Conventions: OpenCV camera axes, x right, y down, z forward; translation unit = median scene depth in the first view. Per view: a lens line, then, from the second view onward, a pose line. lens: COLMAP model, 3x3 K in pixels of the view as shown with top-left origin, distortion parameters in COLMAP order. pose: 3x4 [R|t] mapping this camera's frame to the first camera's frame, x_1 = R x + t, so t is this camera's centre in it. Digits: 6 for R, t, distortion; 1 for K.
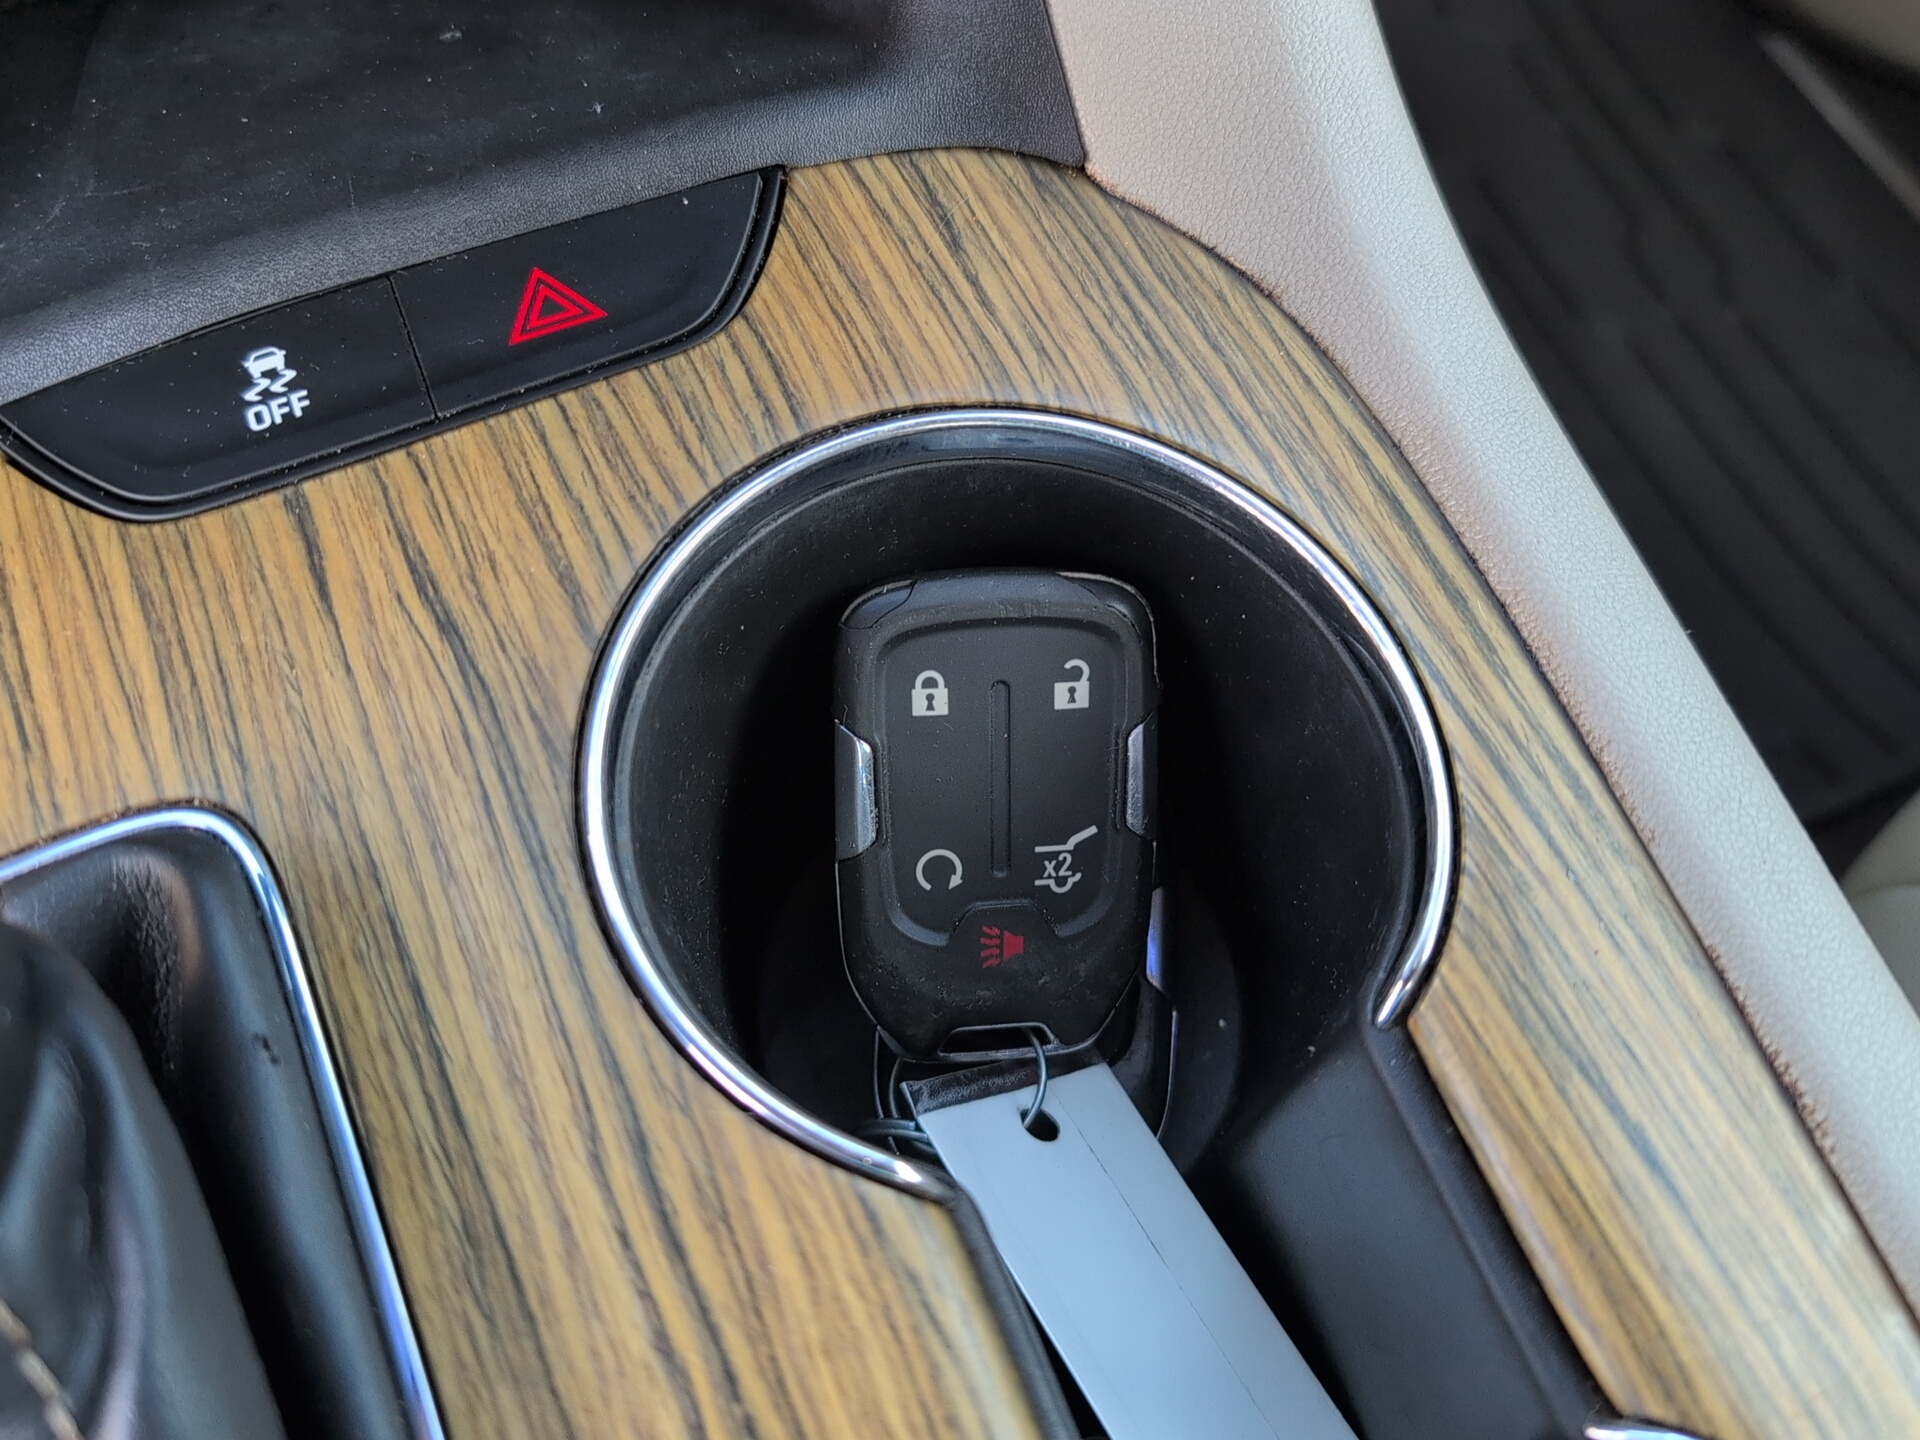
lens RADIAL K [[1663.4, 0, 960.0], [0, 1663.4, 720.0], [0, 0, 1]] dist [0.005275, -0.023655]
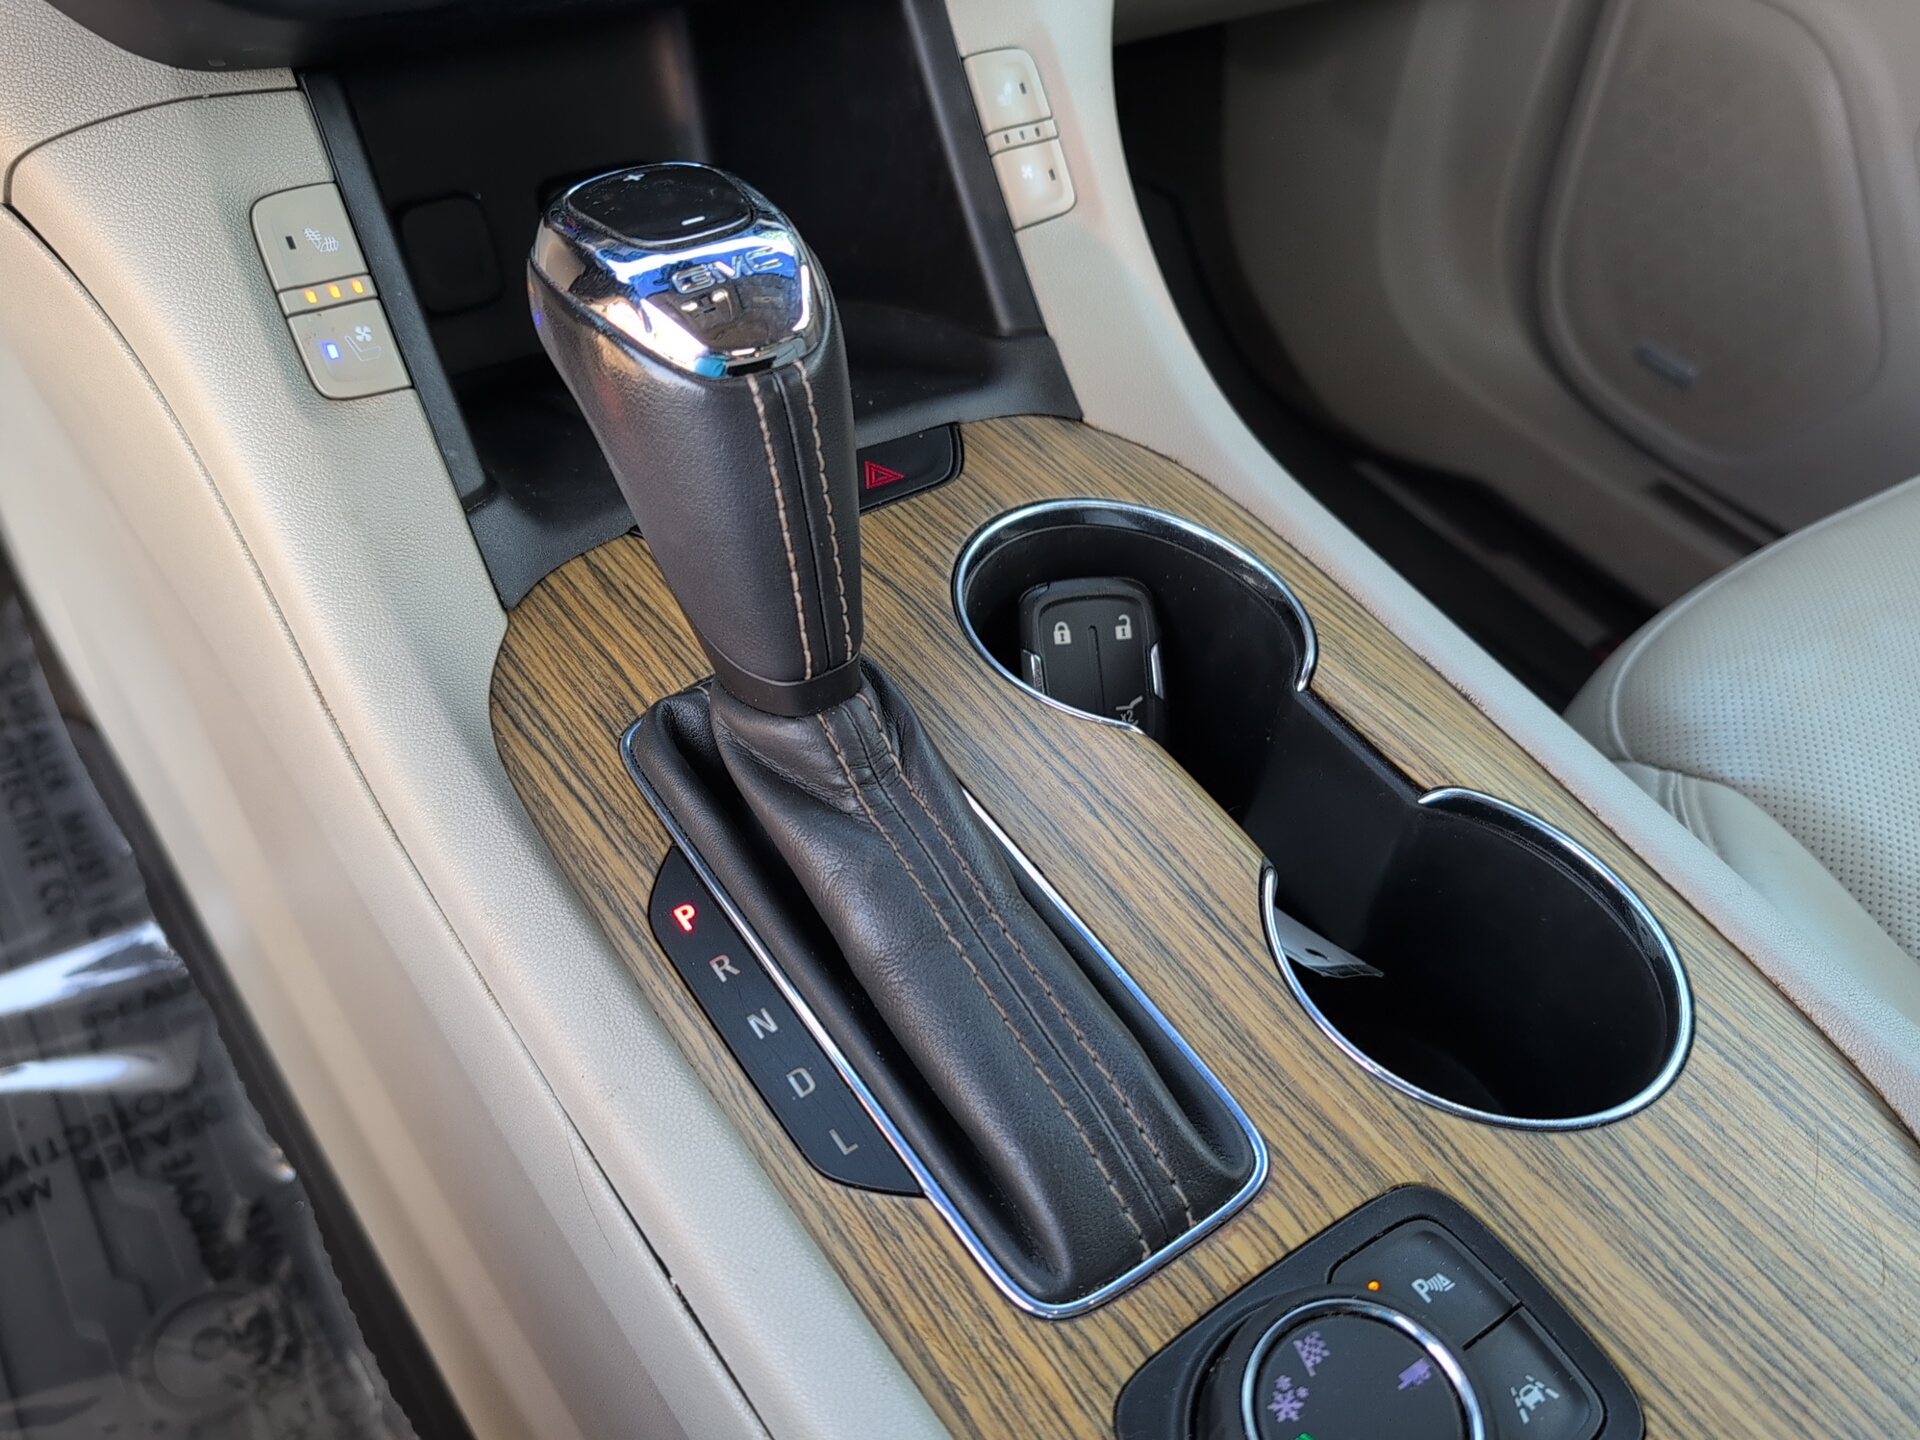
lens RADIAL K [[1652.5, 0, 928.2], [0, 1652.5, 683.3], [0, 0, 1]] dist [0.031366, 0.006098]
pose [[0.982014, -0.086656, 0.167749, -0.556474], [0.136699, 0.939164, -0.315094, 0.700419], [-0.130239, 0.332358, 0.934118, -0.963488]]
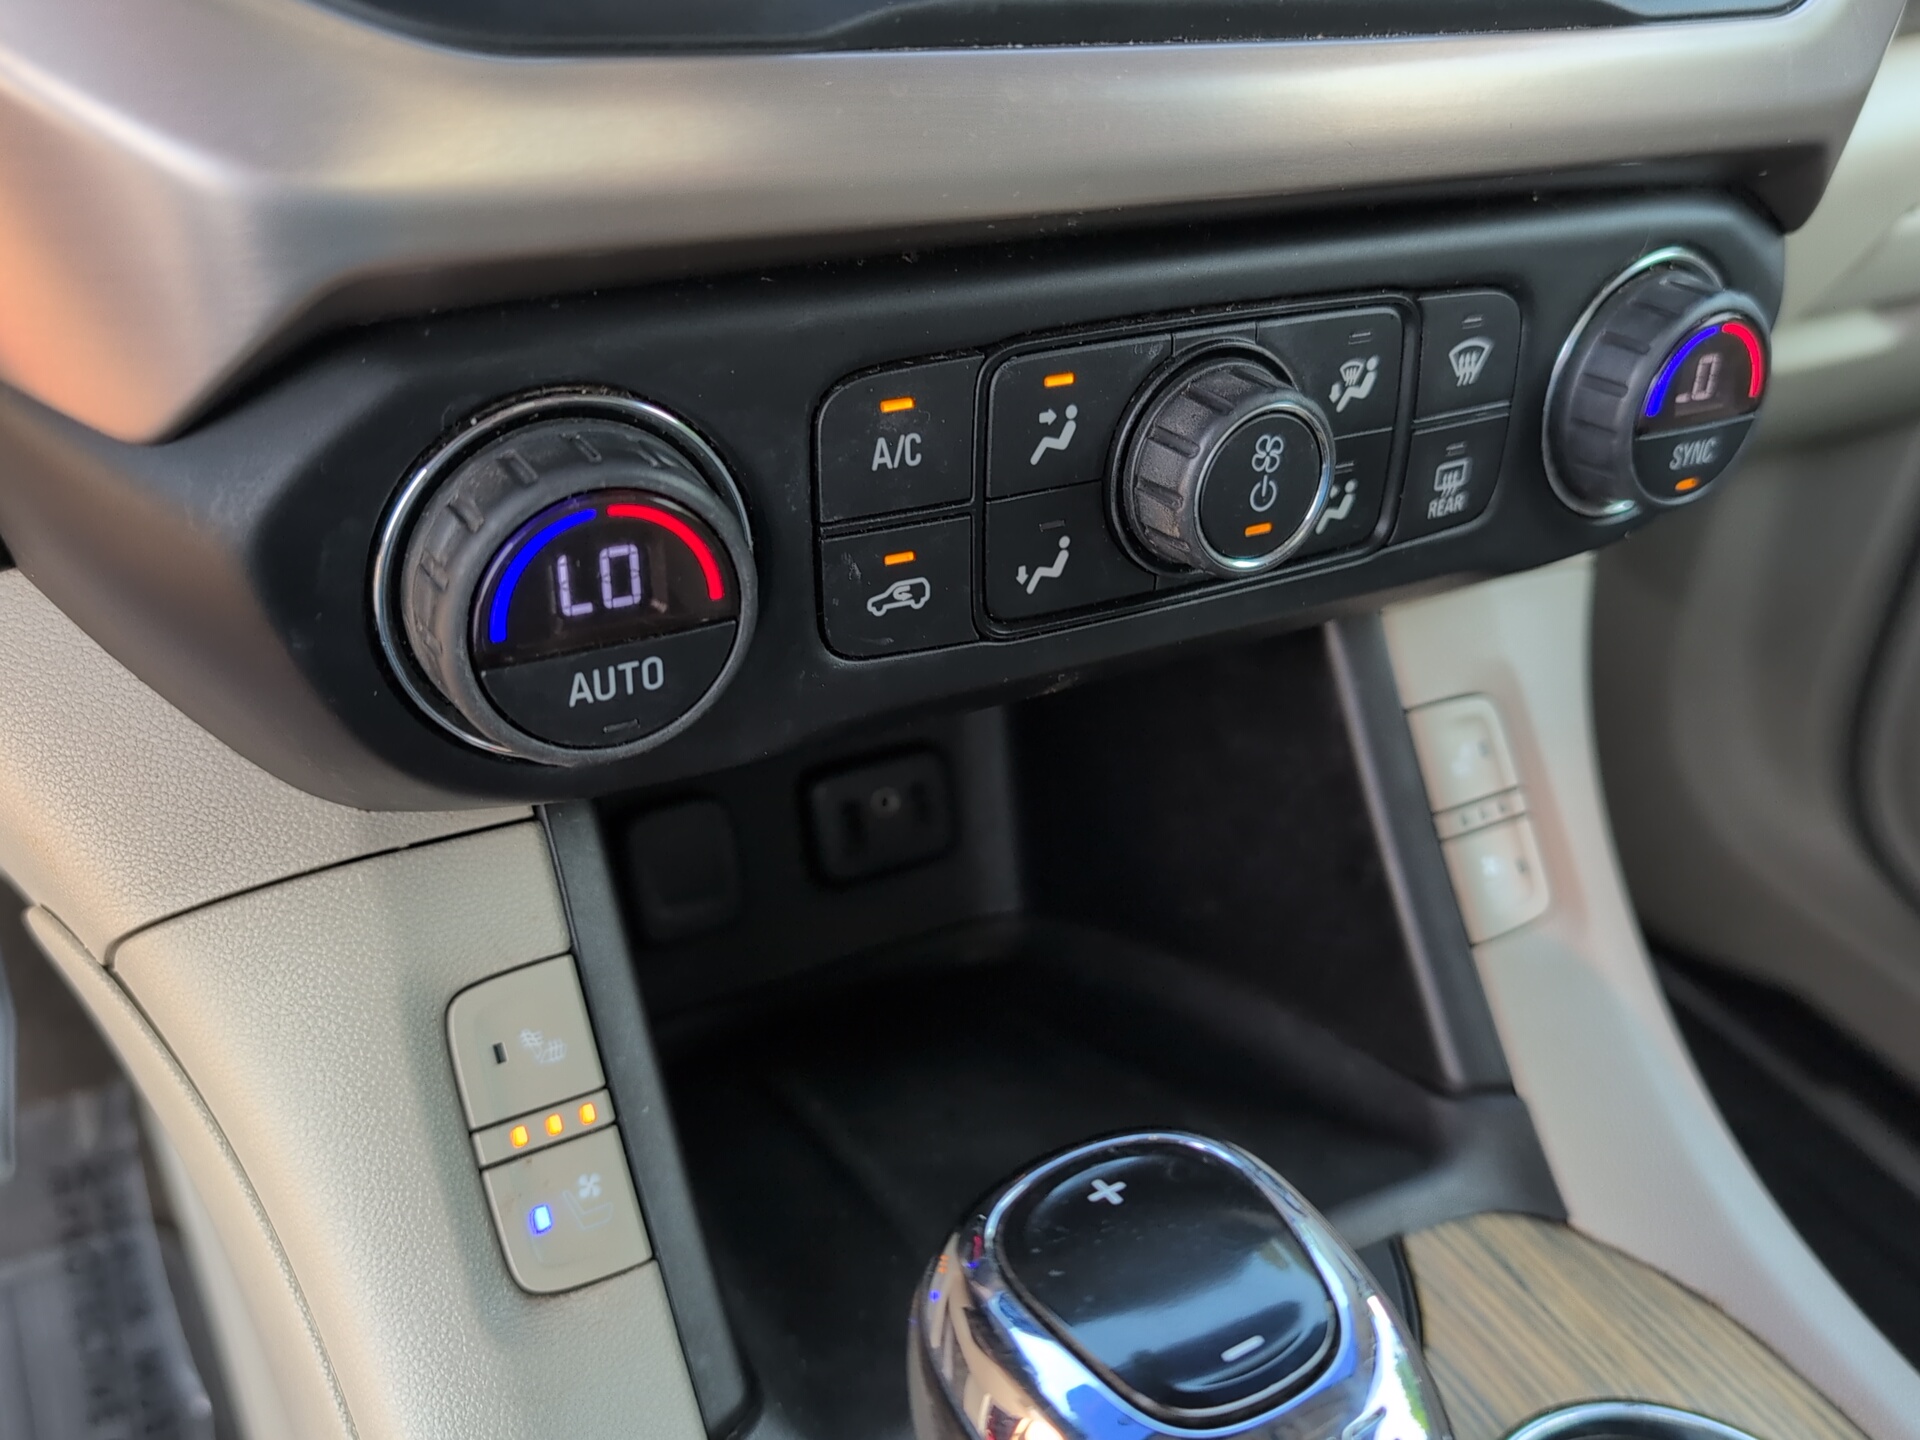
lens RADIAL K [[1663.4, 0, 960.0], [0, 1663.4, 720.0], [0, 0, 1]] dist [0.005275, -0.023655]
pose [[0.992313, -0.011016, 0.123260, -0.710078], [0.067380, 0.883540, -0.463483, -0.069384], [-0.103800, 0.468226, 0.877491, -0.545379]]
